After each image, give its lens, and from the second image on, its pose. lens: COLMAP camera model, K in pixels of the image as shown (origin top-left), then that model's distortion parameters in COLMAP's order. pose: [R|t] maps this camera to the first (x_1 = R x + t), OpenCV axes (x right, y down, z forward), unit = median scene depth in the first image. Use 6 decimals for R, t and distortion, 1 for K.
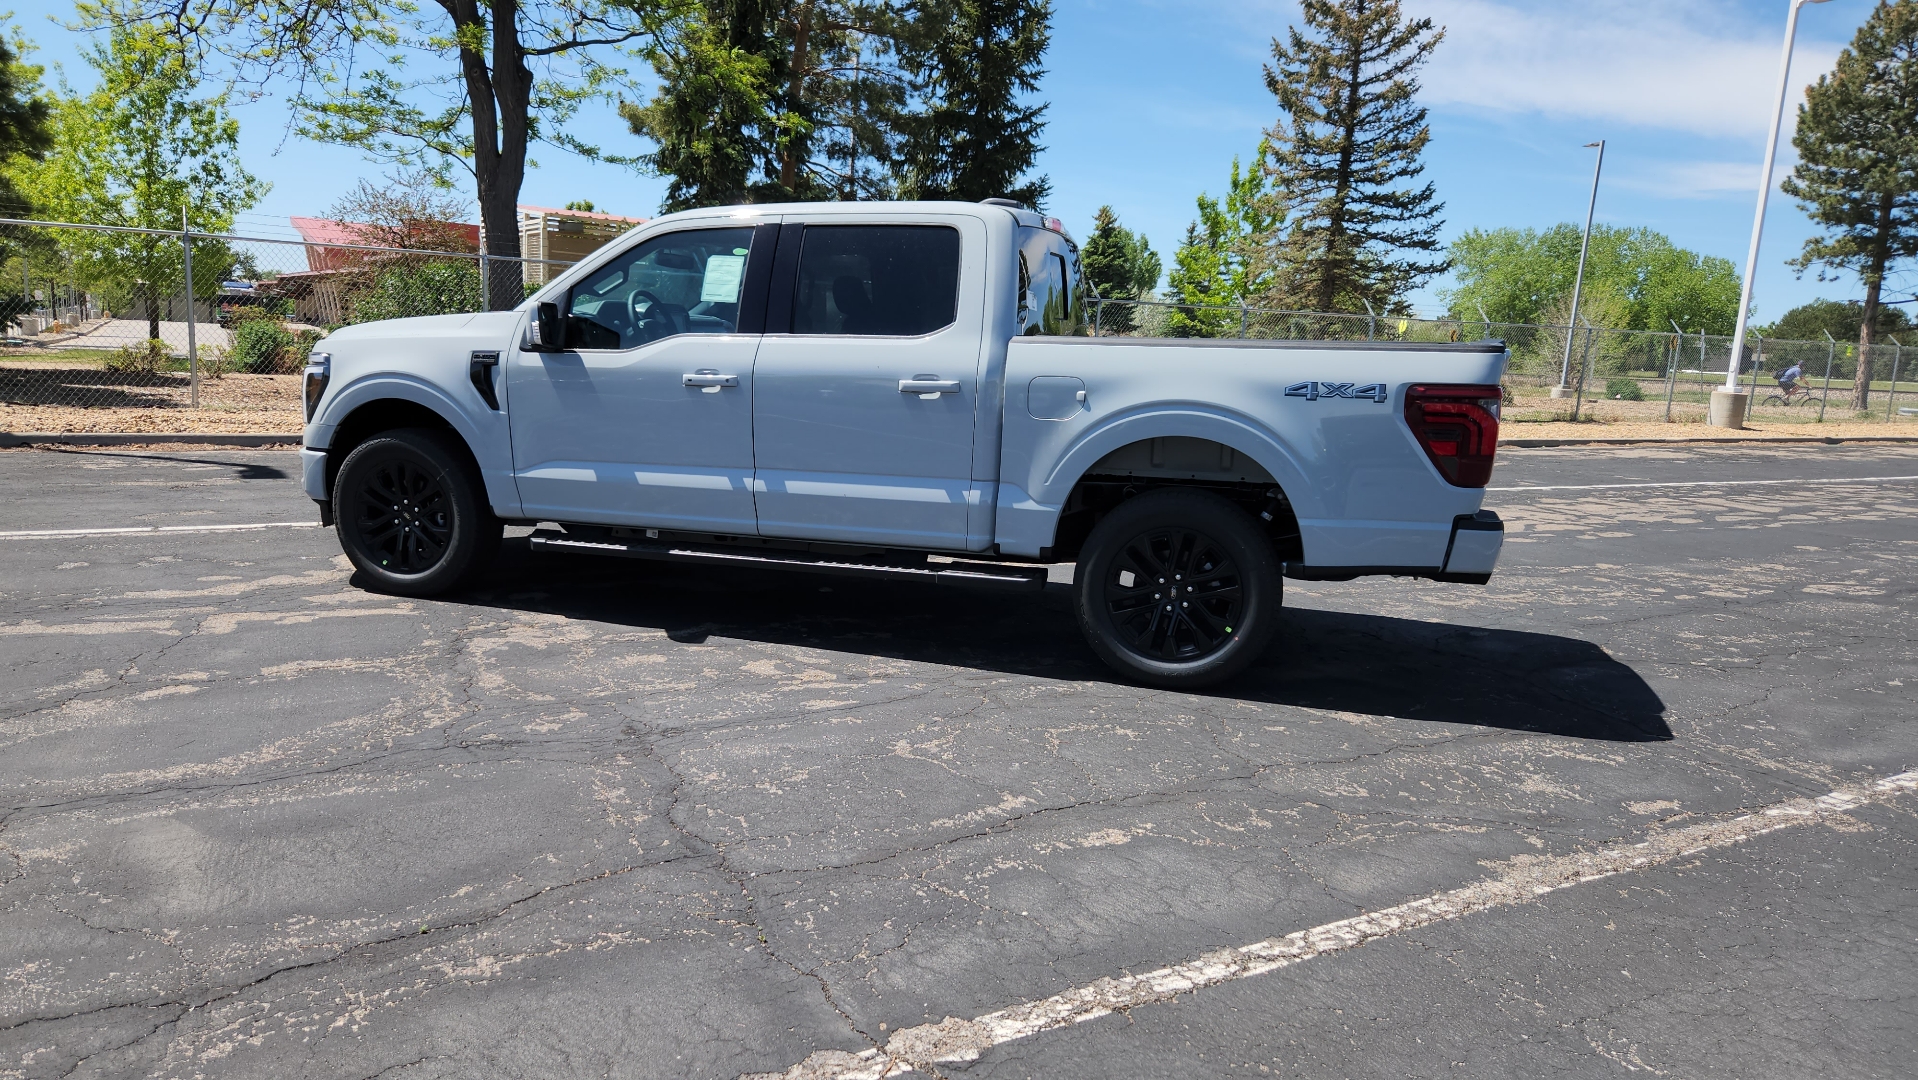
lens RADIAL K [[1311.0, 0, 932.3], [0, 1311.0, 564.5], [0, 0, 1]] dist [0.072901, -0.065532]
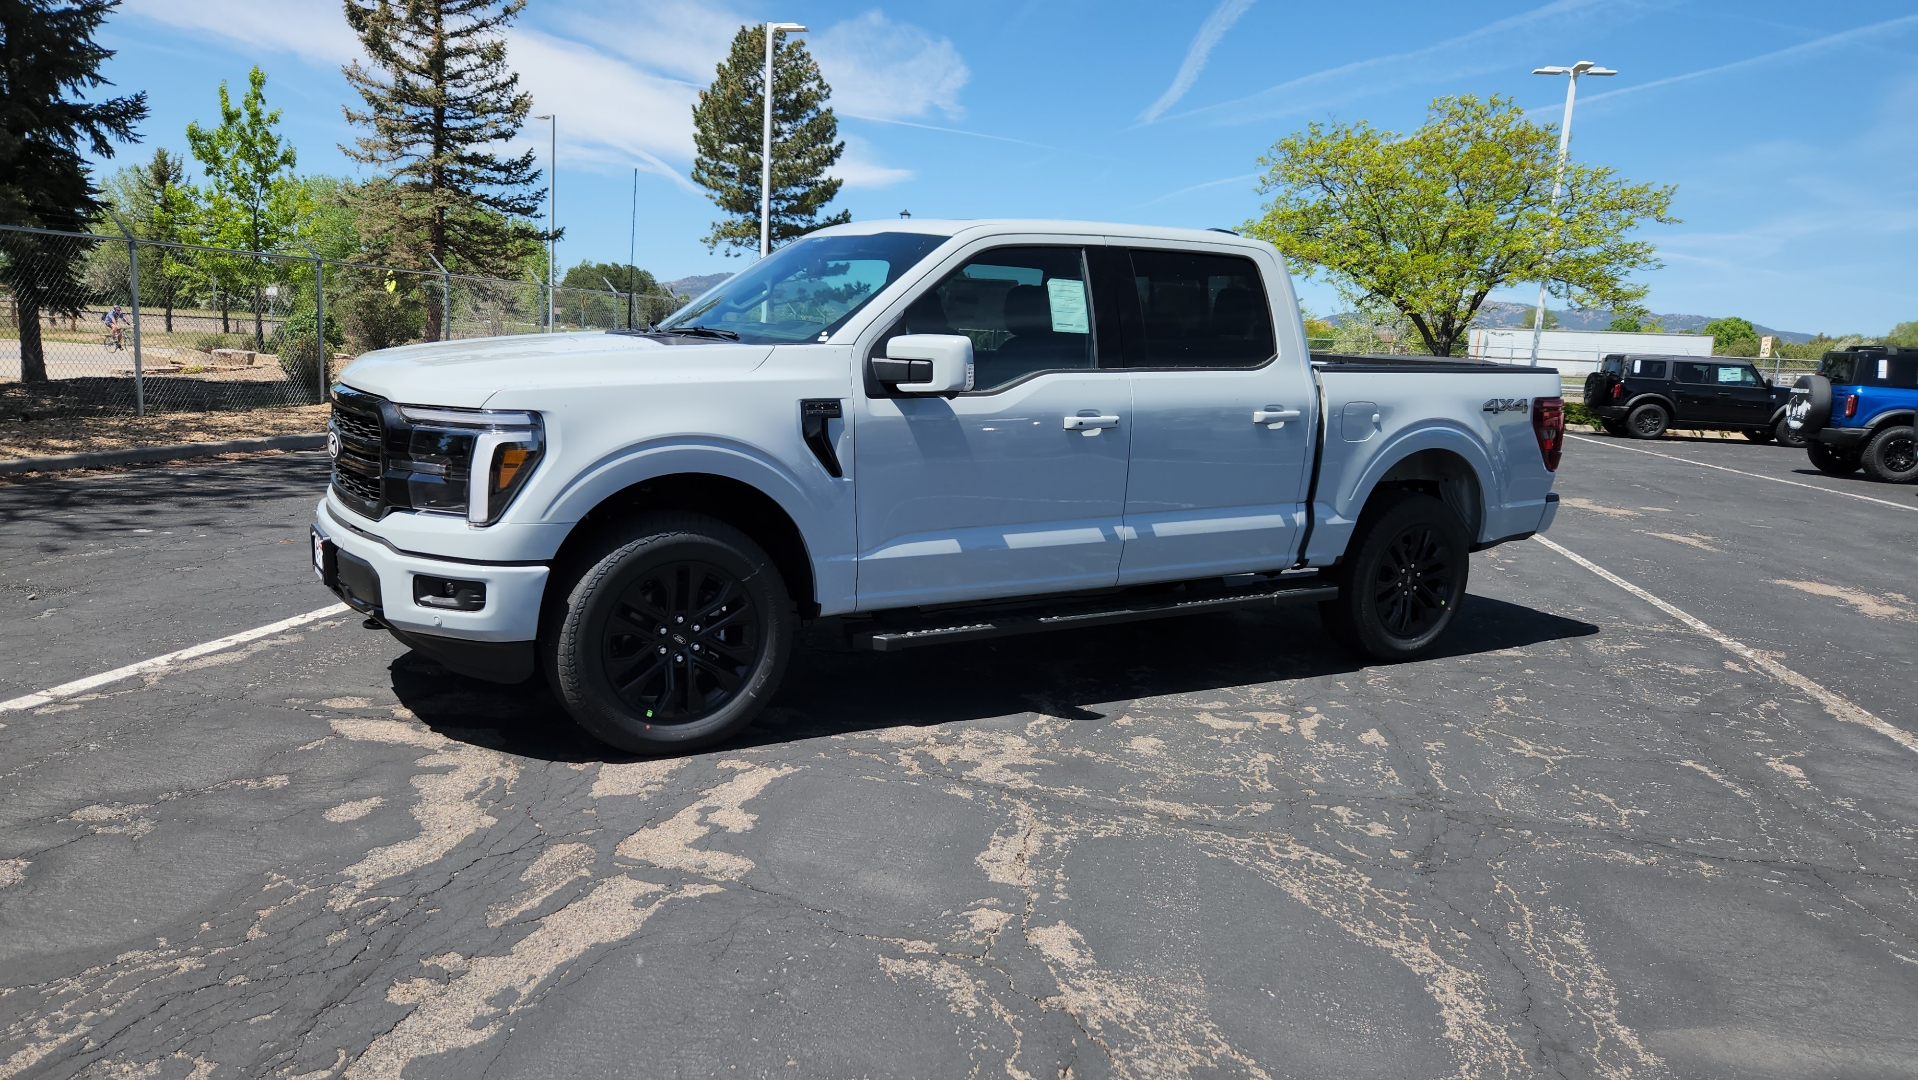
lens RADIAL K [[1303.9, 0, 925.6], [0, 1303.9, 555.3], [0, 0, 1]] dist [0.073934, -0.060685]
pose [[0.651961, -0.136949, 0.745782, -0.885434], [0.111653, 0.990172, 0.084220, -0.134075], [-0.749987, 0.028360, 0.660845, 0.488698]]
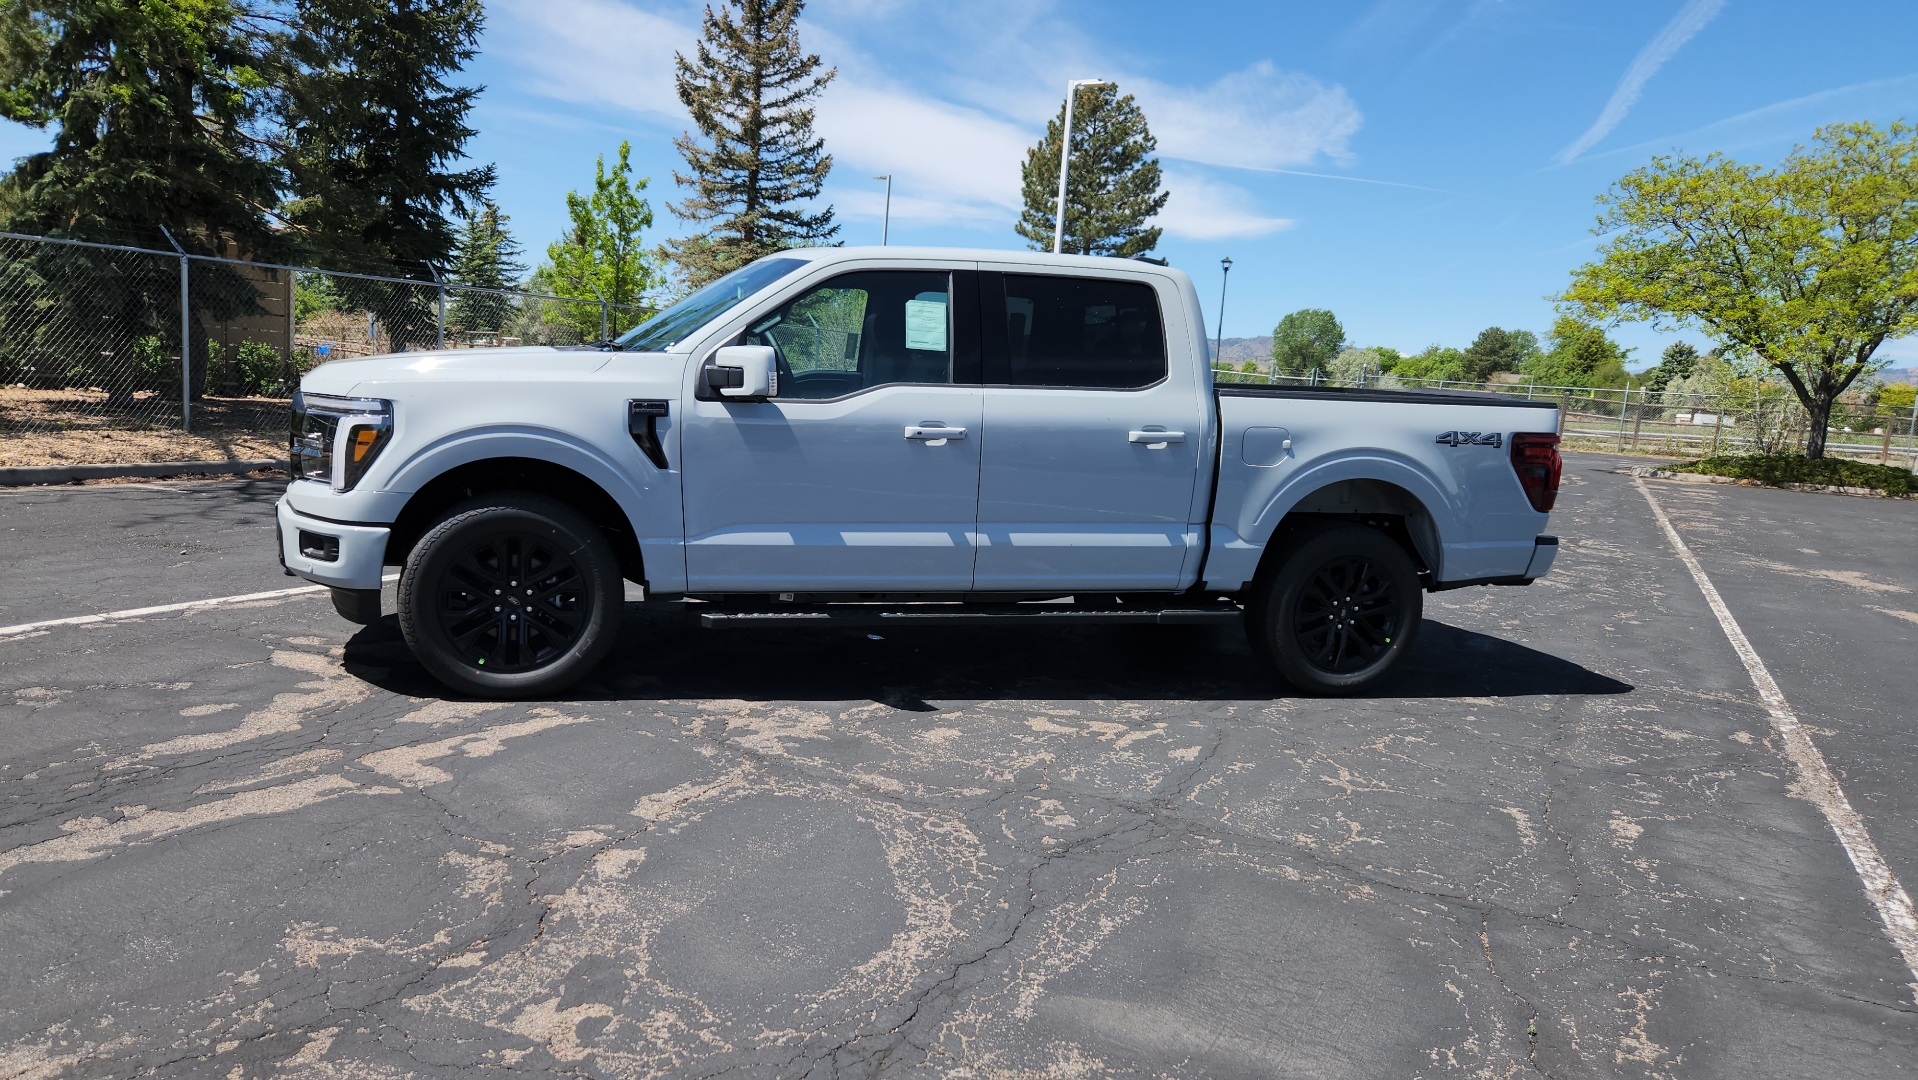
lens RADIAL K [[1303.0, 0, 928.7], [0, 1303.0, 547.1], [0, 0, 1]] dist [0.075329, -0.064186]
pose [[0.836473, -0.064738, 0.544171, -0.669931], [0.066761, 0.997640, 0.016063, -0.070897], [-0.543926, 0.022893, 0.838821, 0.208270]]
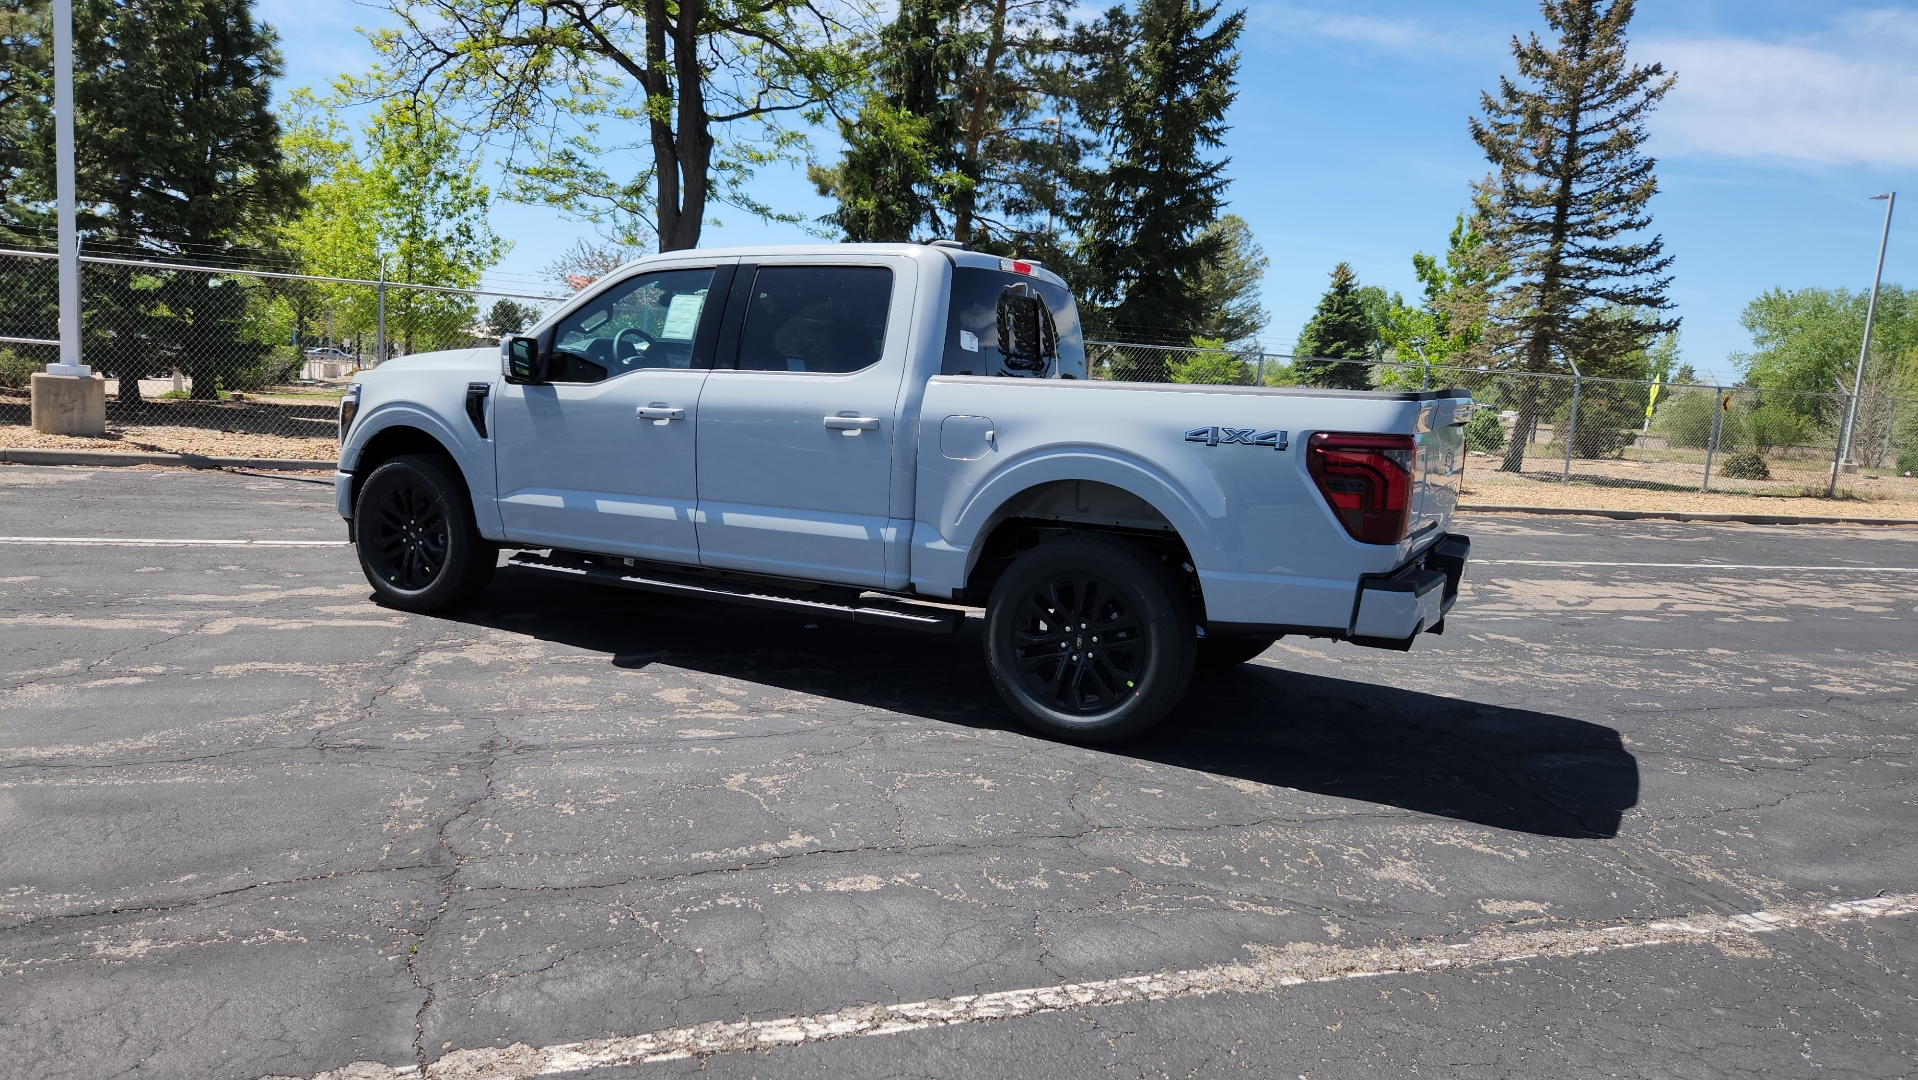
lens RADIAL K [[1312.1, 0, 930.0], [0, 1312.1, 534.2], [0, 0, 1]] dist [0.075746, -0.066208]
pose [[0.982241, 0.039354, -0.183452, 0.225164], [-0.051033, 0.996930, -0.059377, 0.004850], [0.180552, 0.067685, 0.981234, 0.029927]]
